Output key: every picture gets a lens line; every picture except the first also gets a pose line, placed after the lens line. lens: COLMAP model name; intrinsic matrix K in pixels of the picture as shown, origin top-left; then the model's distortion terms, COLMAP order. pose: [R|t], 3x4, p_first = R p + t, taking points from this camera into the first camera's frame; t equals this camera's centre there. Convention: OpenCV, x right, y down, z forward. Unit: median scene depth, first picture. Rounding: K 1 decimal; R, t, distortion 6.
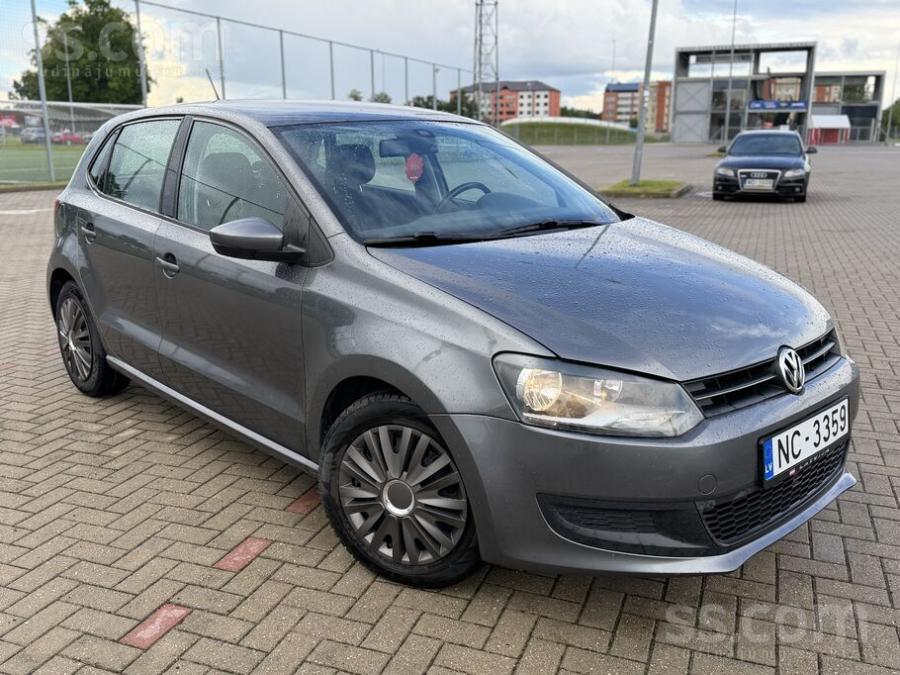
lens RADIAL K [[817.8, 0, 448.0], [0, 817.8, 331.2], [0, 0, 1]] dist [0.159085, -0.330836]
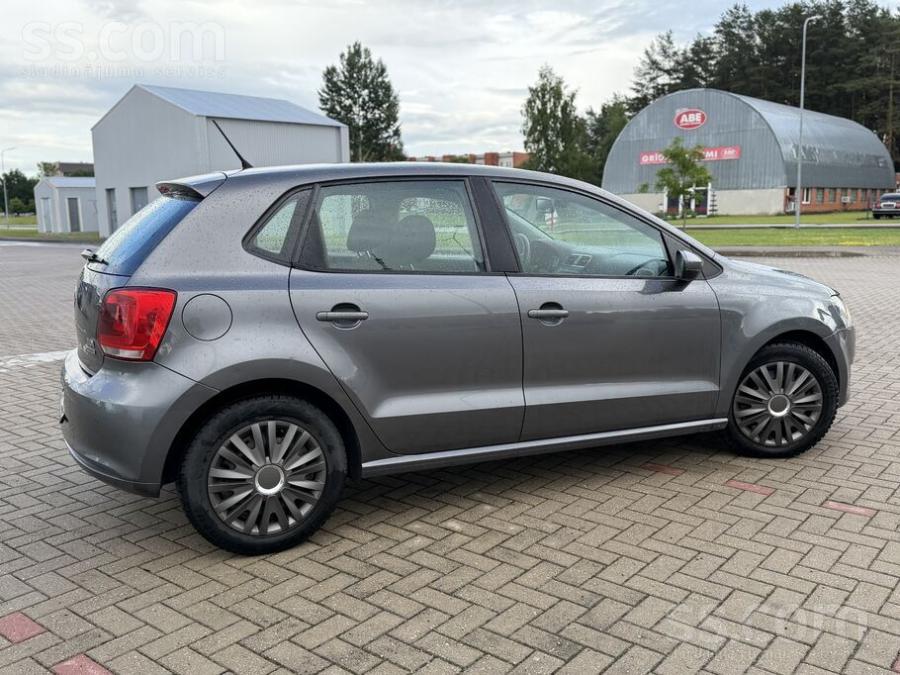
lens RADIAL K [[817.8, 0, 448.0], [0, 817.8, 331.2], [0, 0, 1]] dist [0.159085, -0.330836]
pose [[0.316559, -0.143738, 0.937619, -1.583364], [0.238455, 0.968769, 0.068006, -0.187317], [-0.918112, 0.202052, 0.340948, 0.890460]]
